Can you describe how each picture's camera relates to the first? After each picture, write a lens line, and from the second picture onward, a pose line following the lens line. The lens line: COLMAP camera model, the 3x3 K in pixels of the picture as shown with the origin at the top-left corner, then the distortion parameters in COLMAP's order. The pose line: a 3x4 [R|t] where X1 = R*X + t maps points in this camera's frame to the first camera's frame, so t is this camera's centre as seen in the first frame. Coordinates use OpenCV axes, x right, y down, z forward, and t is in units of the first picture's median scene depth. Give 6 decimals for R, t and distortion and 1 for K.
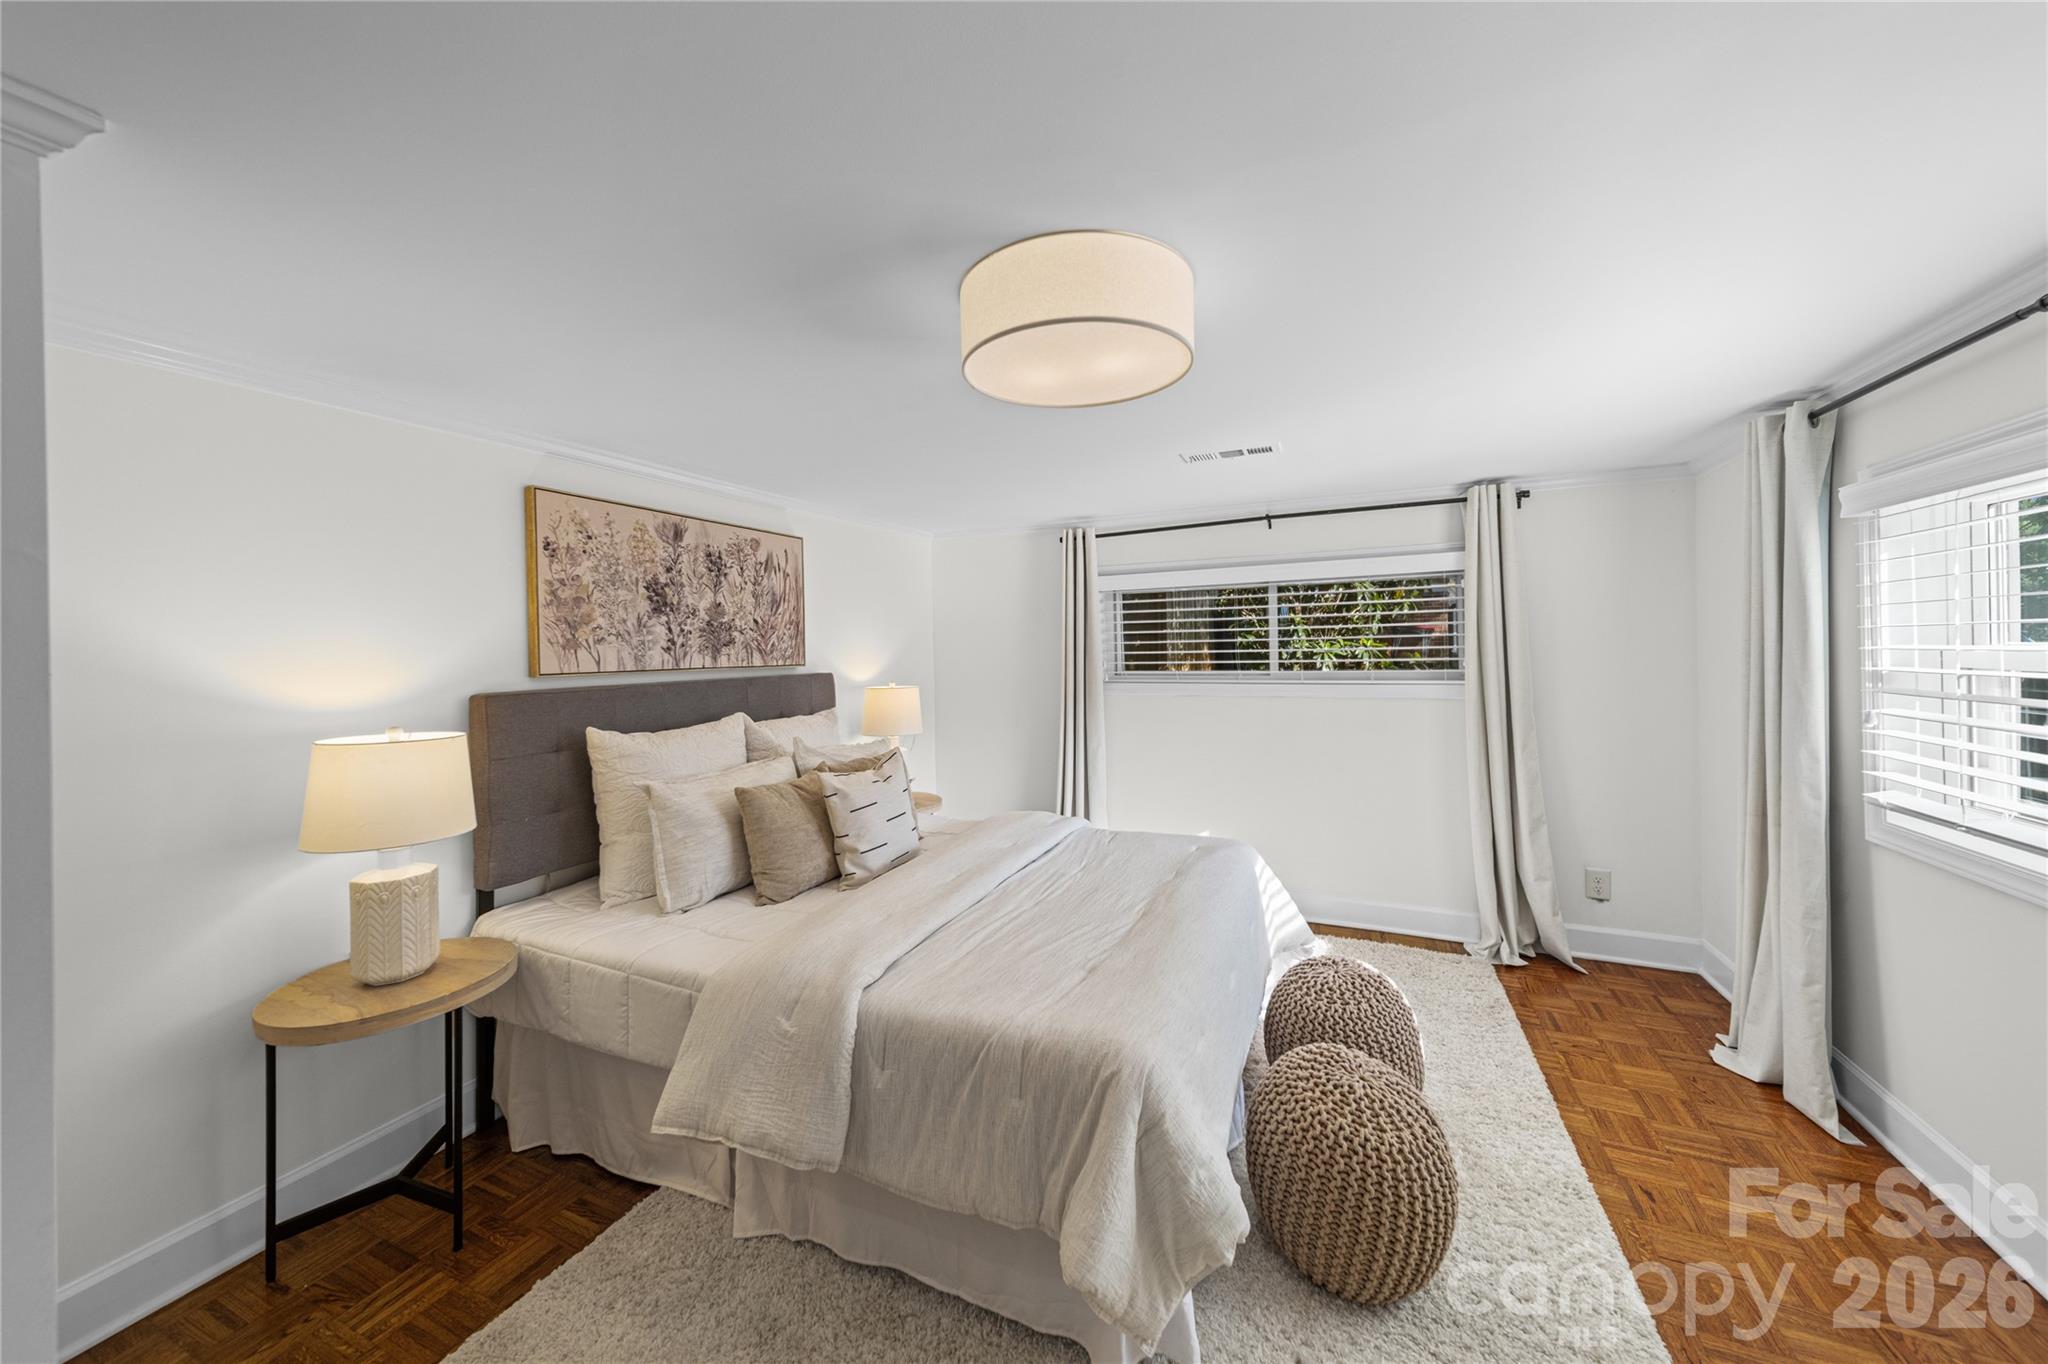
lens RADIAL K [[713.5, 0, 1026.9], [0, 713.5, 647.7], [0, 0, 1]] dist [0.008739, 0.000179]
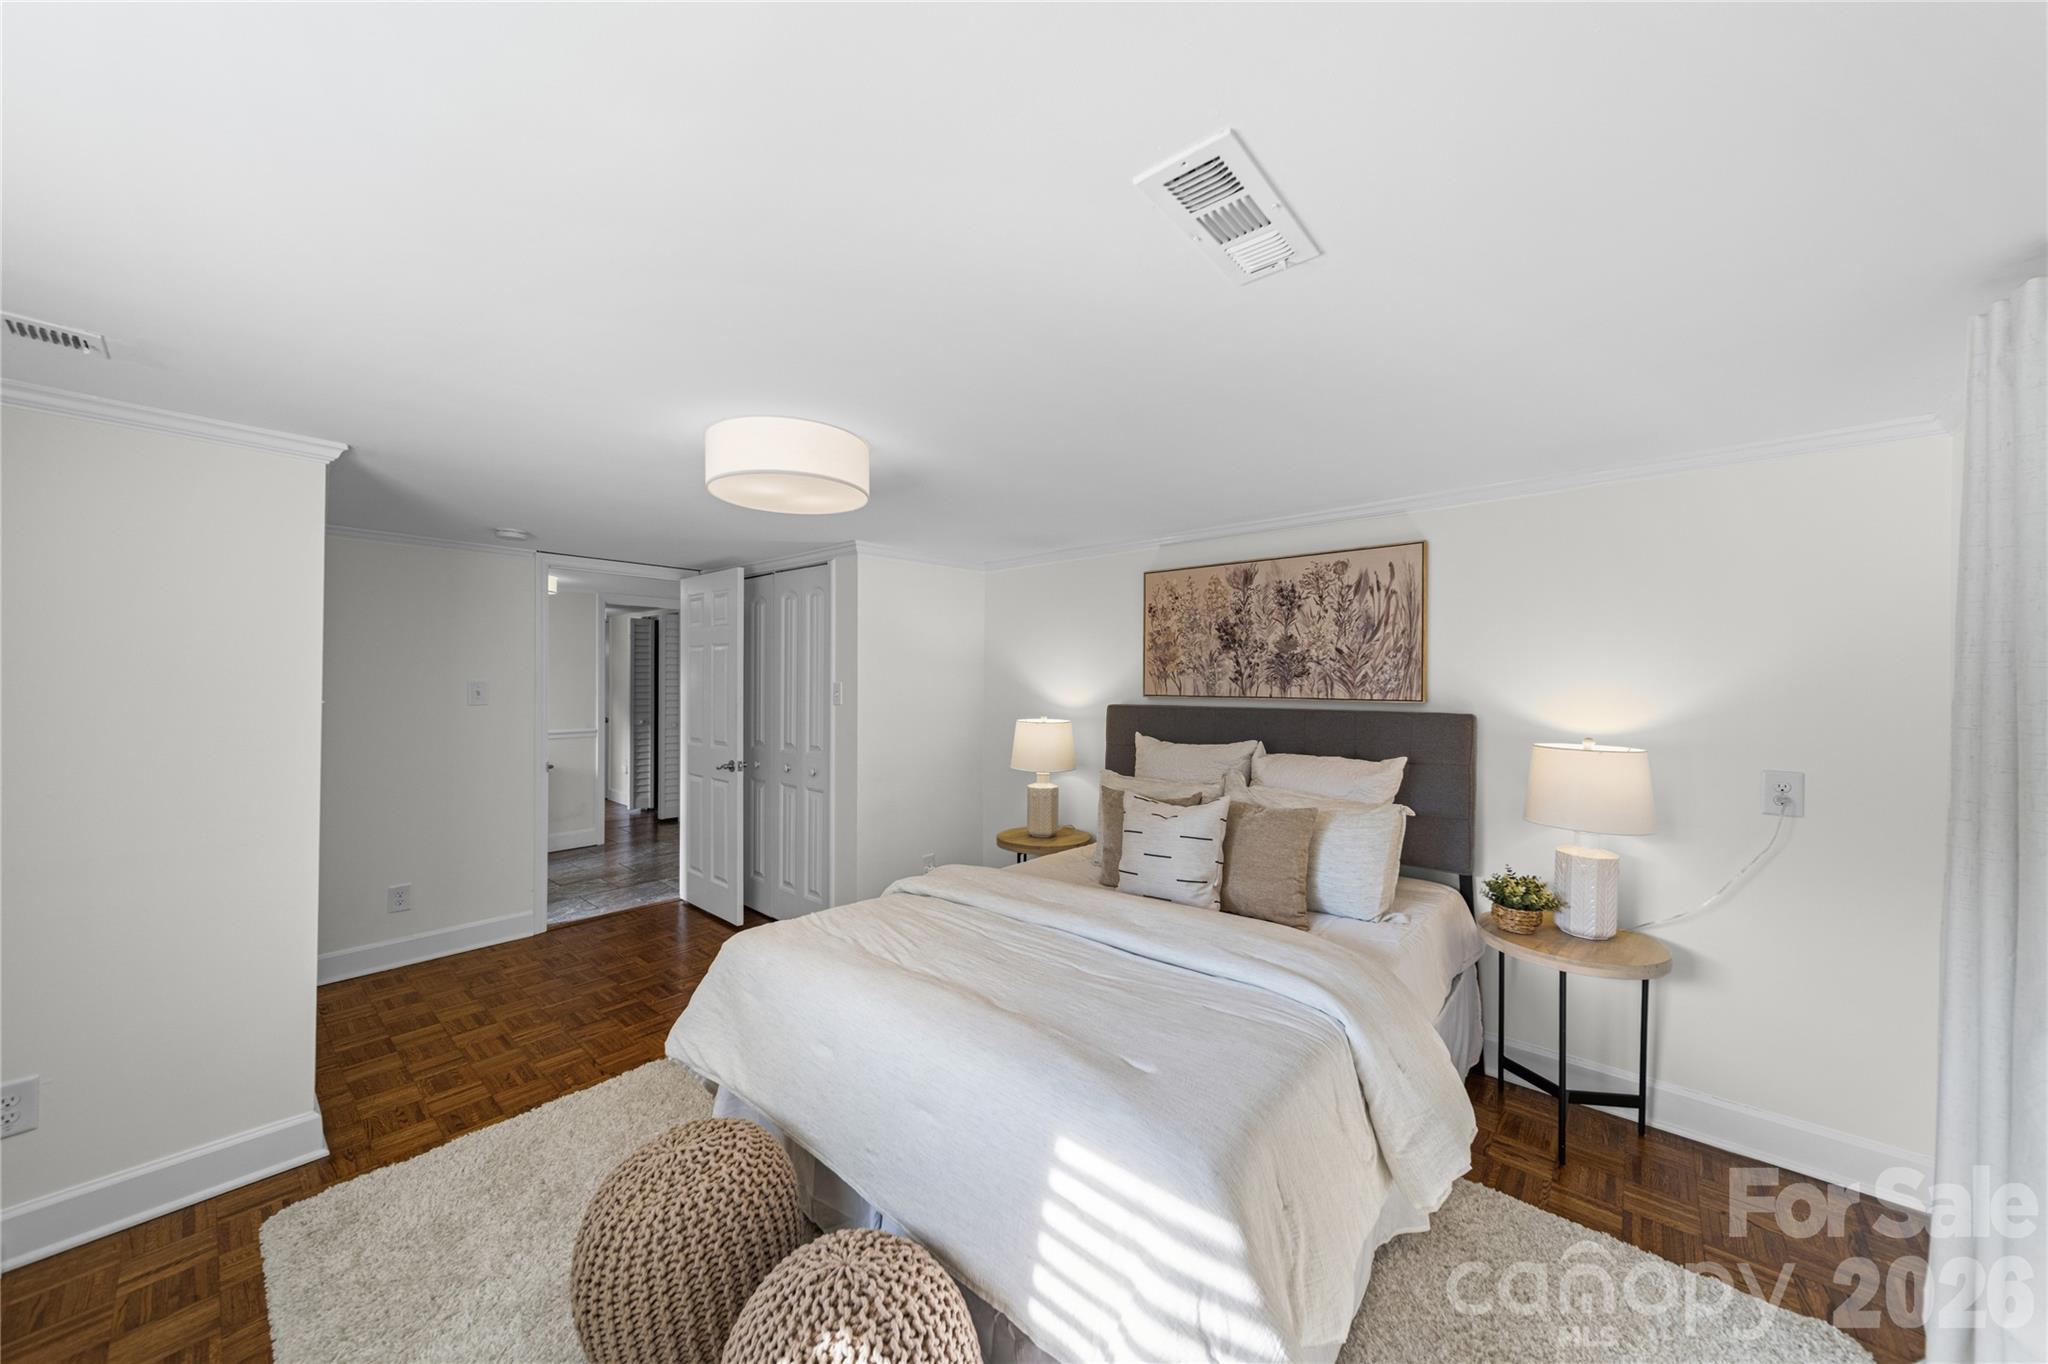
lens RADIAL K [[713.5, 0, 1021.8], [0, 713.5, 682.4], [0, 0, 1]] dist [0.008739, 0.000179]
pose [[-0.282256, 0.018026, -0.959170, 0.713736], [0.002083, 0.999833, 0.018177, -0.015008], [0.959337, 0.003132, -0.282246, 0.985667]]
